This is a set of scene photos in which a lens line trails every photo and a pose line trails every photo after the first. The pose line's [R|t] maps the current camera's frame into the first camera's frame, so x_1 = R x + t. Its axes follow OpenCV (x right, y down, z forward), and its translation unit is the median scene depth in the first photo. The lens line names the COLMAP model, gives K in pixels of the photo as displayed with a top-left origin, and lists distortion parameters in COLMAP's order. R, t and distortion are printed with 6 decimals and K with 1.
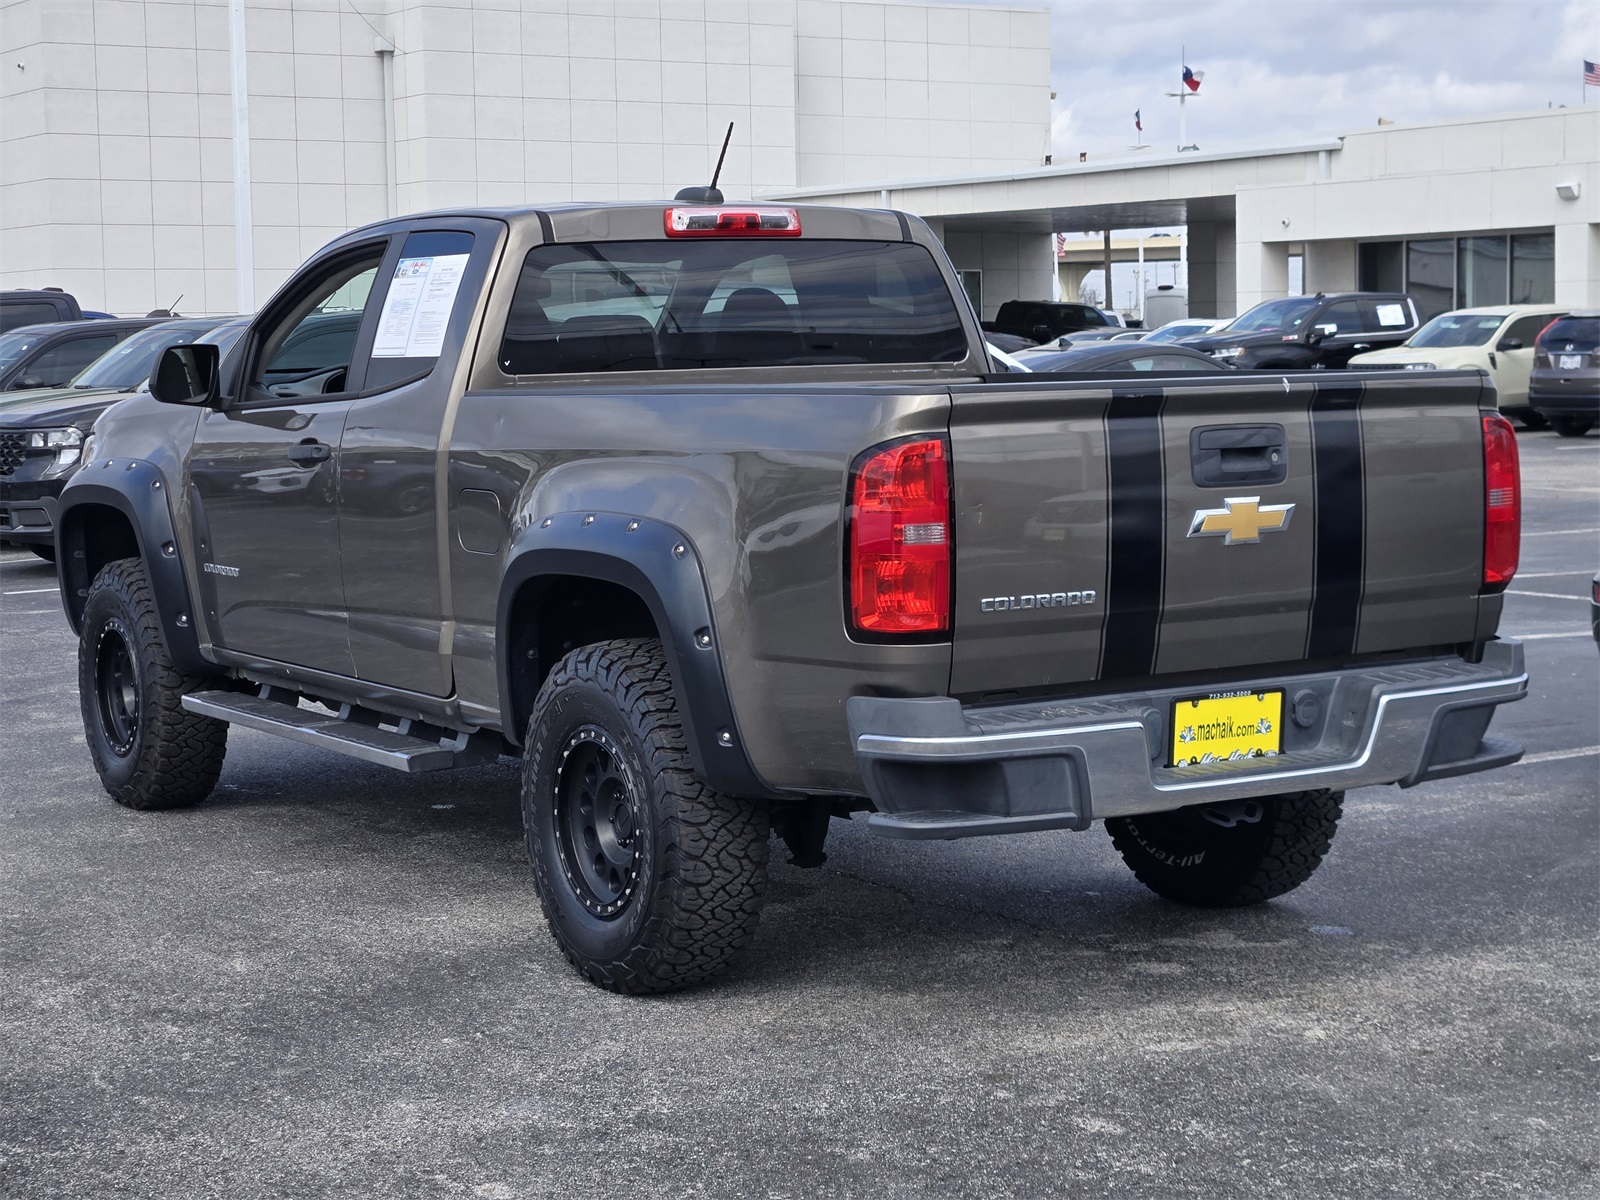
lens RADIAL K [[3017.1, 0, 800.4], [0, 3017.1, 592.5], [0, 0, 1]] dist [0.102446, 0.000000]
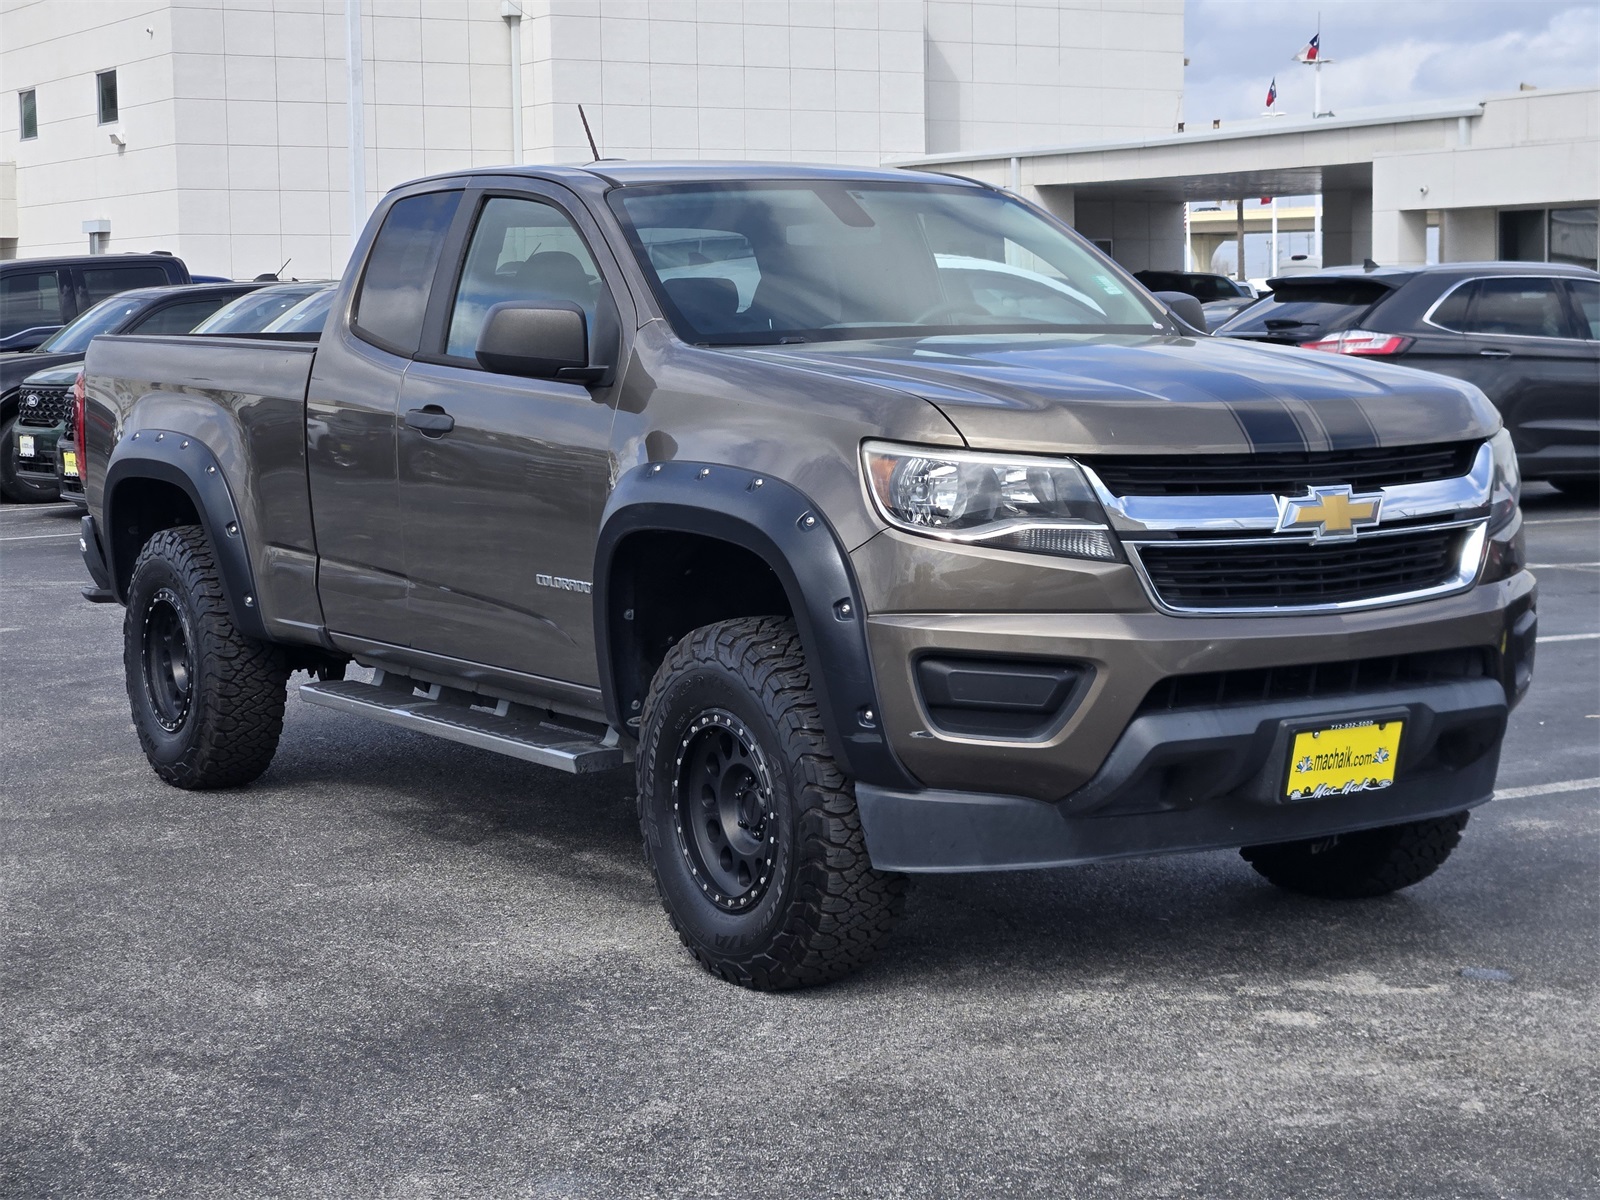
lens RADIAL K [[3017.1, 0, 864.3], [0, 3017.1, 580.6], [0, 0, 1]] dist [0.102446, 0.000000]
pose [[0.999742, 0.006703, -0.021697, 0.012170], [-0.006572, 0.999960, 0.006097, -0.006934], [0.021737, -0.005953, 0.999746, 0.111973]]
